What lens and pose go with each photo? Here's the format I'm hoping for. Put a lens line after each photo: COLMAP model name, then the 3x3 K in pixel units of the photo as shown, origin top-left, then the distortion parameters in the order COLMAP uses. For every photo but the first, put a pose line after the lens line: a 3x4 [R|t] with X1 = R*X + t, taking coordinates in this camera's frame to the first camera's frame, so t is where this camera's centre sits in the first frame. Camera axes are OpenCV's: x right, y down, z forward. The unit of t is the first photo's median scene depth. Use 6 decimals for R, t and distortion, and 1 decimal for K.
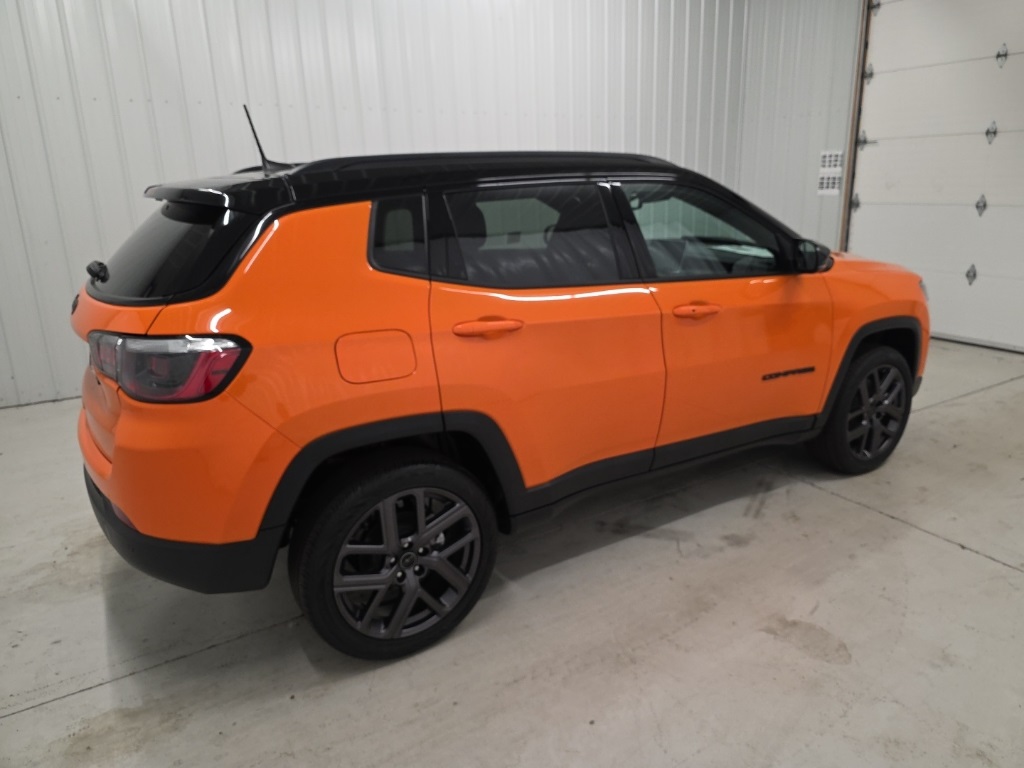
lens RADIAL K [[694.1, 0, 515.7], [0, 694.1, 377.2], [0, 0, 1]] dist [0.052765, -0.052004]
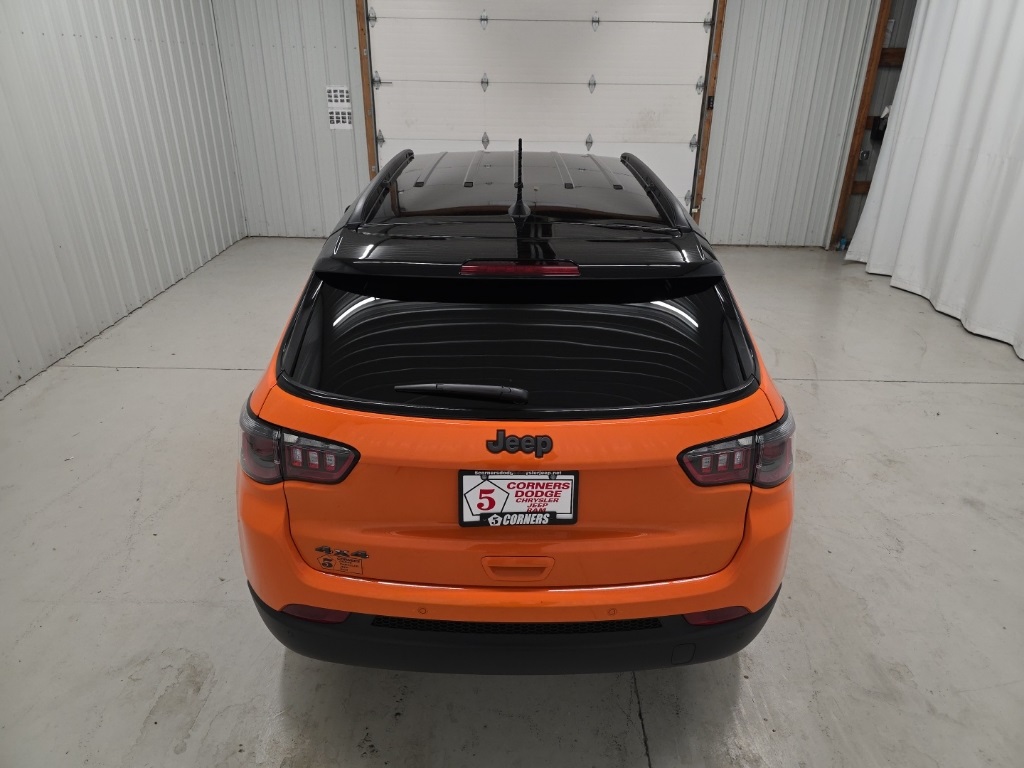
lens RADIAL K [[694.1, 0, 514.8], [0, 694.1, 371.1], [0, 0, 1]] dist [0.052765, -0.052004]
pose [[0.531299, -0.316143, 0.785986, -0.379617], [0.209776, 0.947965, 0.239494, -0.112304], [-0.820802, 0.037638, 0.569972, 0.191507]]
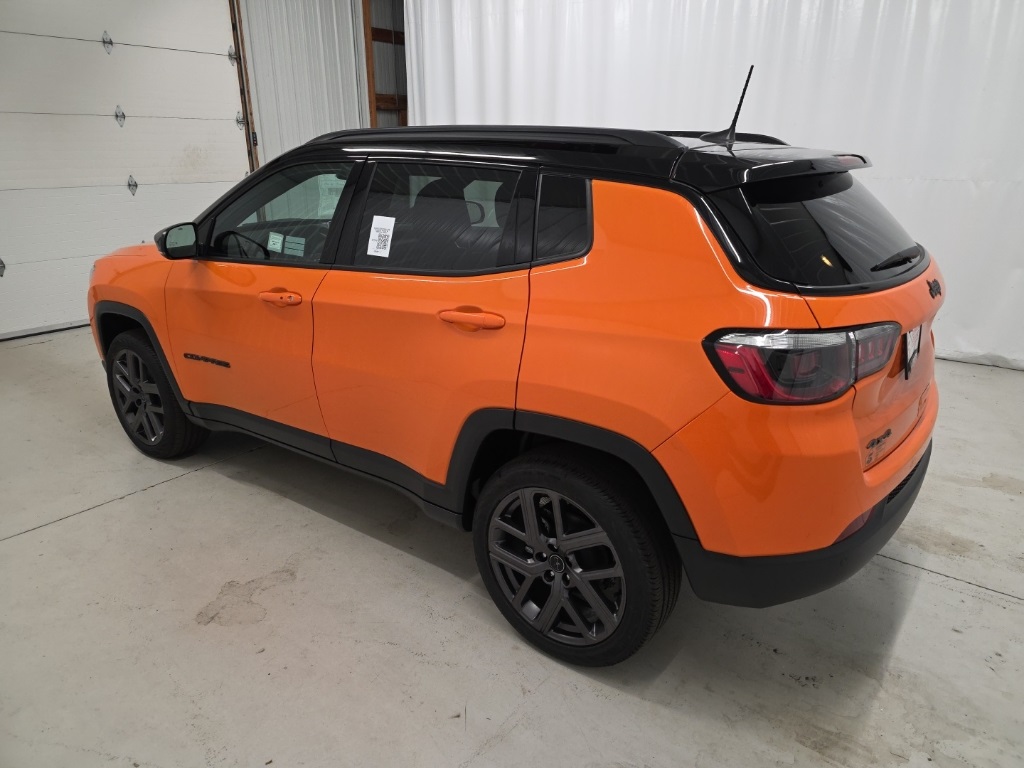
lens RADIAL K [[694.1, 0, 530.1], [0, 694.1, 377.8], [0, 0, 1]] dist [0.052765, -0.052004]
pose [[-0.372454, -0.269517, 0.888053, -0.409992], [0.260404, 0.888110, 0.378749, -0.152916], [-0.890768, 0.372319, -0.260597, 0.562342]]
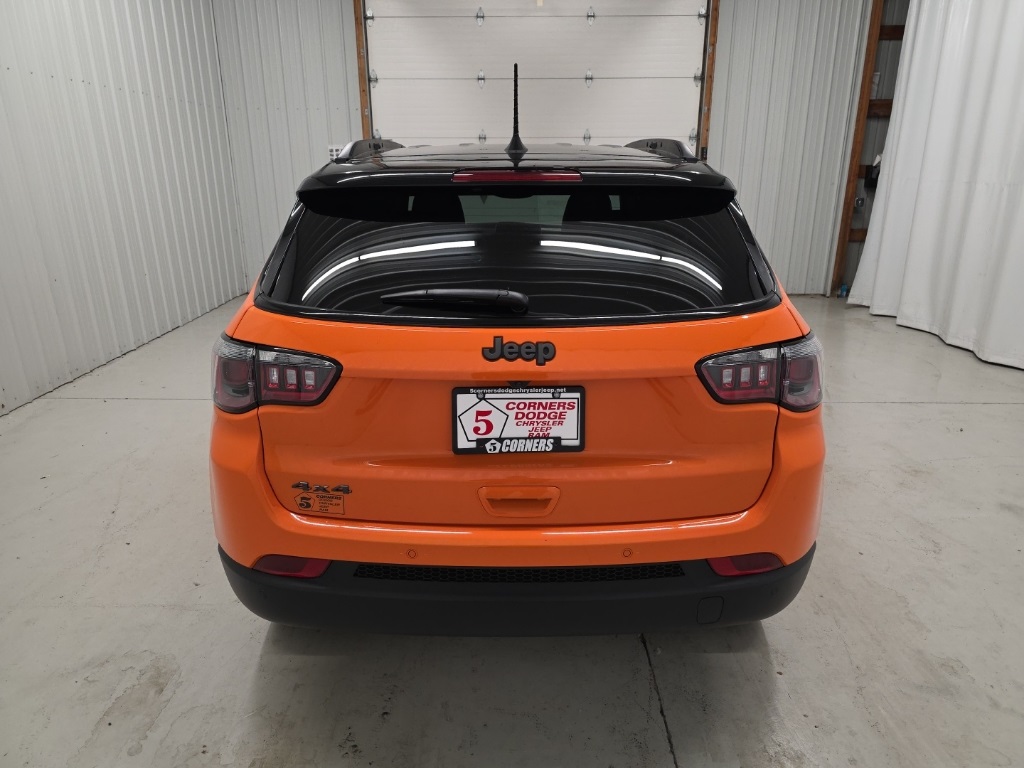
lens RADIAL K [[694.1, 0, 509.4], [0, 694.1, 375.8], [0, 0, 1]] dist [0.052765, -0.052004]
pose [[0.534961, -0.227250, 0.813741, -0.377234], [0.222534, 0.967037, 0.123764, -0.052015], [-0.815043, 0.114876, 0.567898, 0.208153]]
